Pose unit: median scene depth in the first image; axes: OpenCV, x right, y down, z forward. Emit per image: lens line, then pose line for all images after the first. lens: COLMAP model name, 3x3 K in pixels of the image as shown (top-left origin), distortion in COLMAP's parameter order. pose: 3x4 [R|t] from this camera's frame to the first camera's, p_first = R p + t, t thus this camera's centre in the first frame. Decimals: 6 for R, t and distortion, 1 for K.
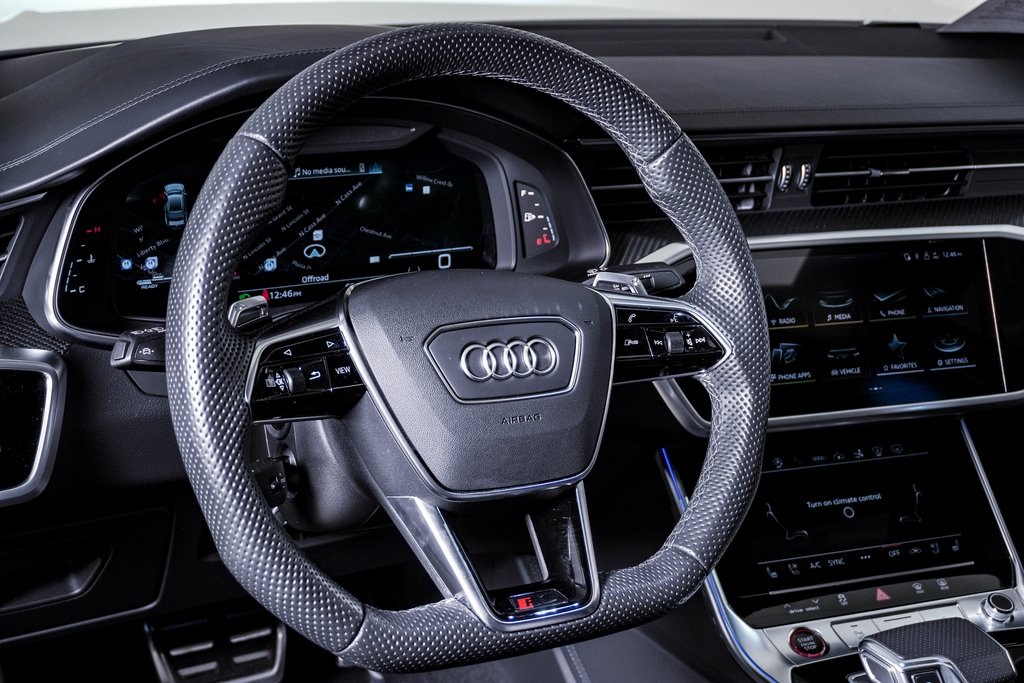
lens RADIAL K [[1521.8, 0, 514.6], [0, 1521.8, 342.1], [0, 0, 1]] dist [-0.002812, 0.000000]
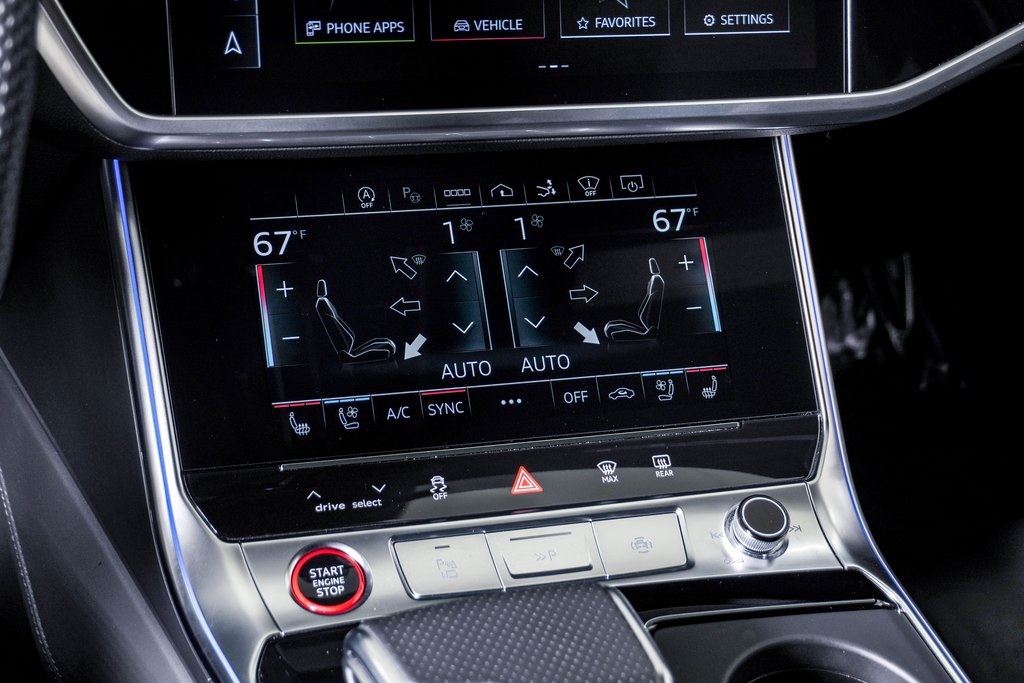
lens RADIAL K [[1851.2, 0, 512.5], [0, 1851.2, 344.5], [0, 0, 1]] dist [0.045628, 0.000000]
pose [[0.995620, 0.088828, -0.029166, 0.246956], [-0.079140, 0.966800, 0.242969, -0.024793], [0.049780, -0.239597, 0.969595, 0.413678]]
